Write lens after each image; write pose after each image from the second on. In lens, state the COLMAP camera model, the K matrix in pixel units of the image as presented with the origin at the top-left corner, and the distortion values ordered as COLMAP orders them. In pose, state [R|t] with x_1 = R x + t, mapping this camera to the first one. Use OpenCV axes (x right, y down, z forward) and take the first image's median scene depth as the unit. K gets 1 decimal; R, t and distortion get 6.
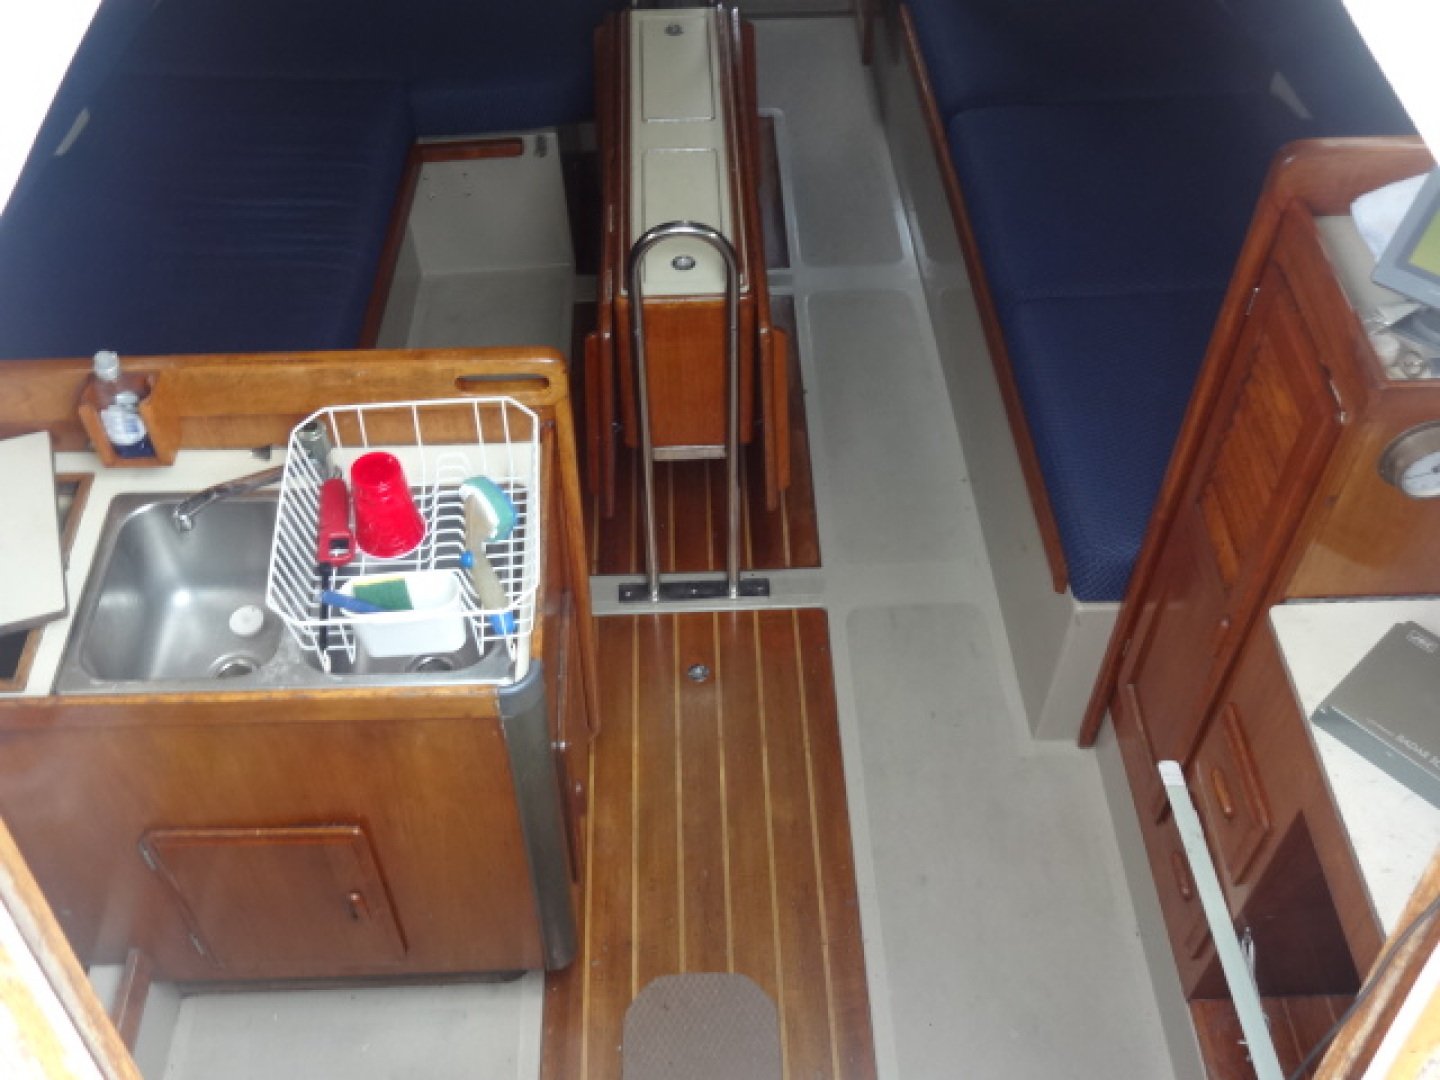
lens RADIAL K [[1429.4, 0, 720.0], [0, 1429.4, 540.0], [0, 0, 1]] dist [0.007214, 0.002100]
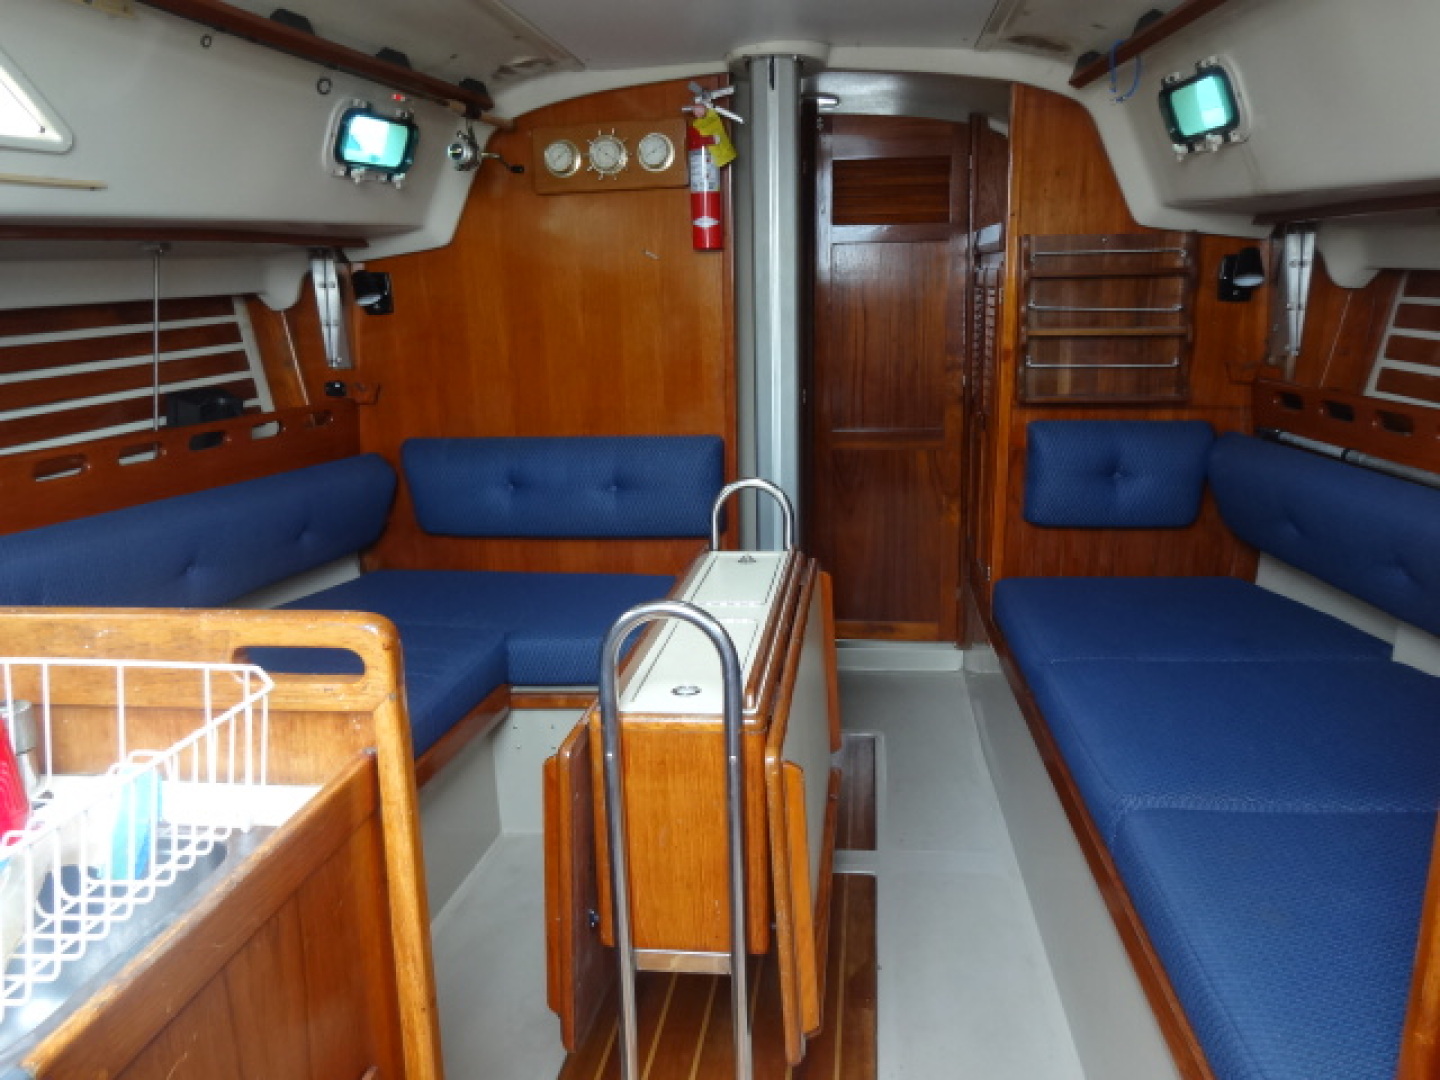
lens RADIAL K [[1077.2, 0, 720.0], [0, 1077.2, 540.0], [0, 0, 1]] dist [-0.005781, 0.001015]
pose [[0.985821, 0.018936, -0.166730, 0.089676], [-0.110863, 0.819374, -0.562437, 0.074713], [0.125964, 0.572946, 0.809855, 0.436050]]
